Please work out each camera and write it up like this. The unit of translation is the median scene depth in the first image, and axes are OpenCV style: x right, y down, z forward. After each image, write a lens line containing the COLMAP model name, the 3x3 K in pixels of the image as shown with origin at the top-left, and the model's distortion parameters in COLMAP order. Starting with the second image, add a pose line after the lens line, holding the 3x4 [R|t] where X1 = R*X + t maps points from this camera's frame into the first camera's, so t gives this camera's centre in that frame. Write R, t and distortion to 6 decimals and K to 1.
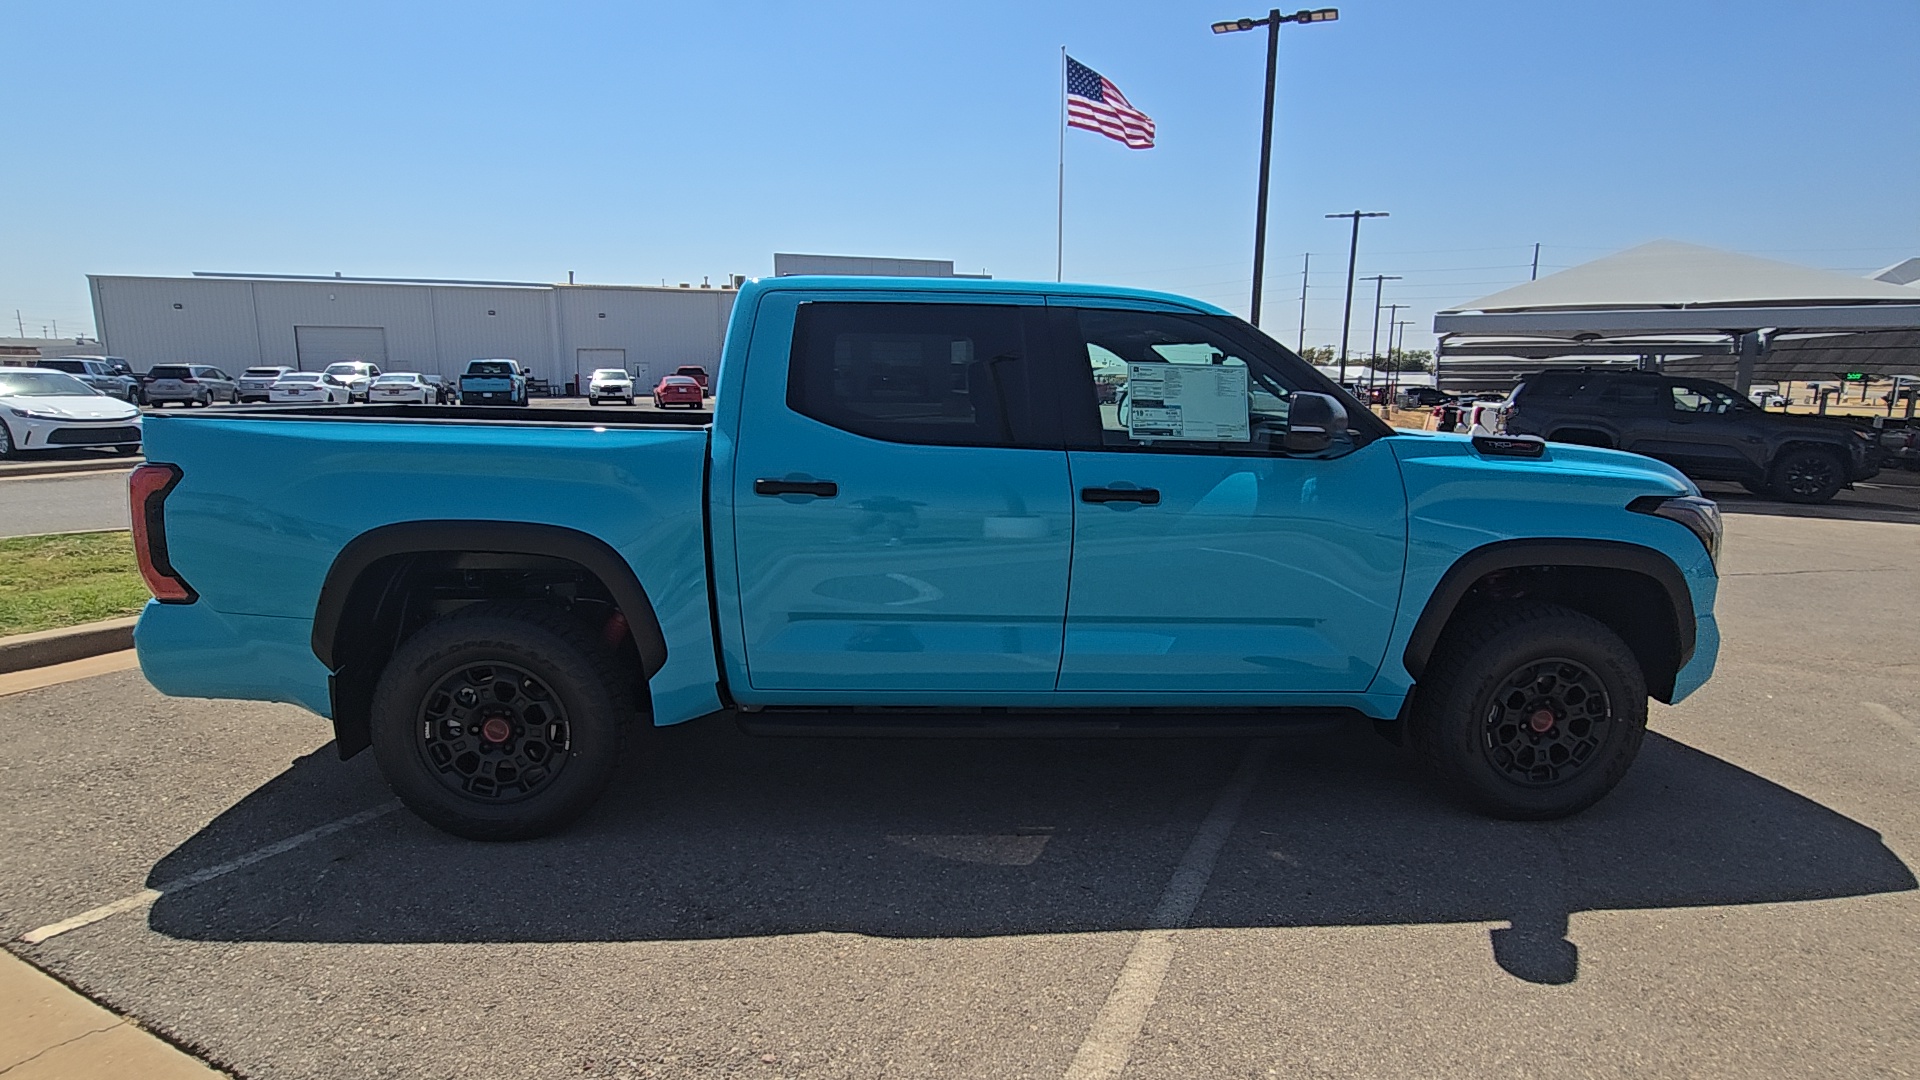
lens RADIAL K [[966.5, 0, 971.4], [0, 966.5, 576.5], [0, 0, 1]] dist [0.000313, -0.000100]
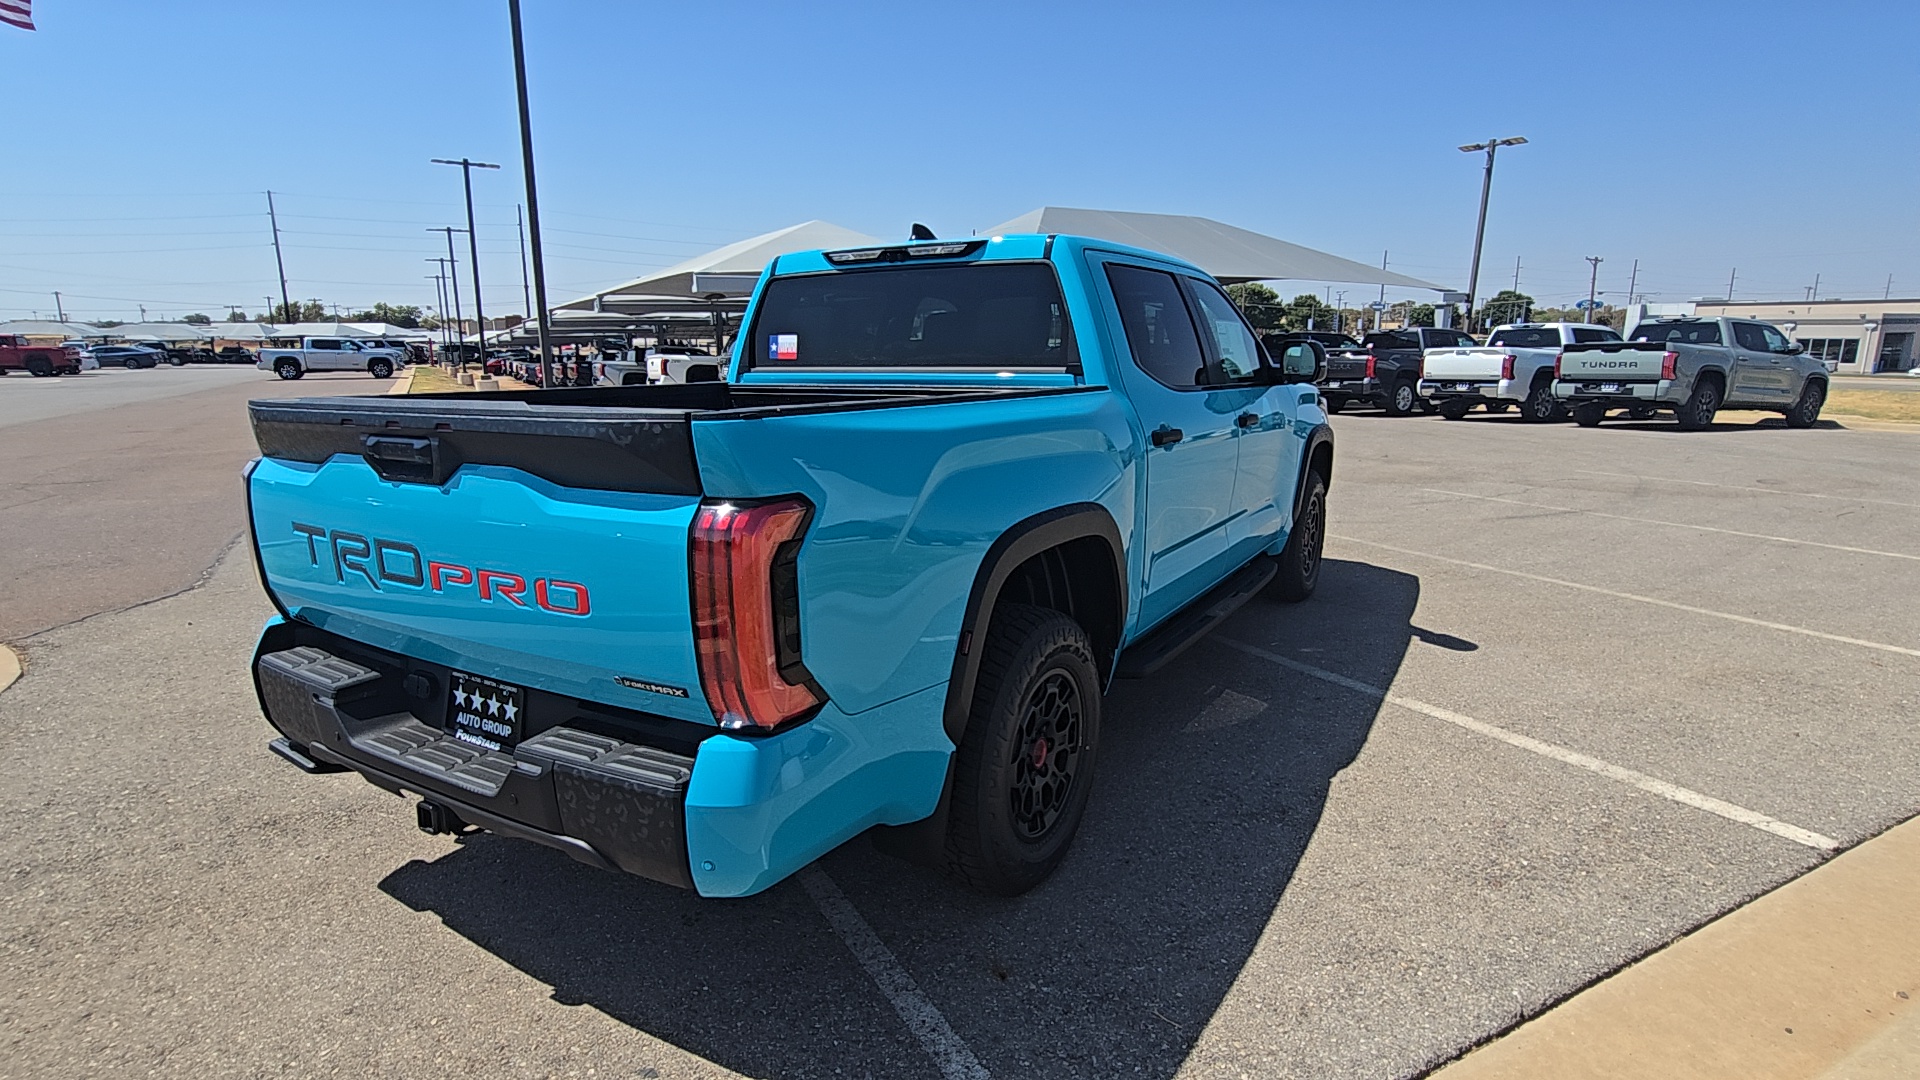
lens RADIAL K [[966.5, 0, 957.5], [0, 966.5, 549.6], [0, 0, 1]] dist [0.000313, -0.000100]
pose [[0.584922, -0.188958, 0.788772, -0.106345], [0.175262, 0.978955, 0.104551, -0.010748], [-0.791928, 0.077087, 0.605730, 0.046788]]
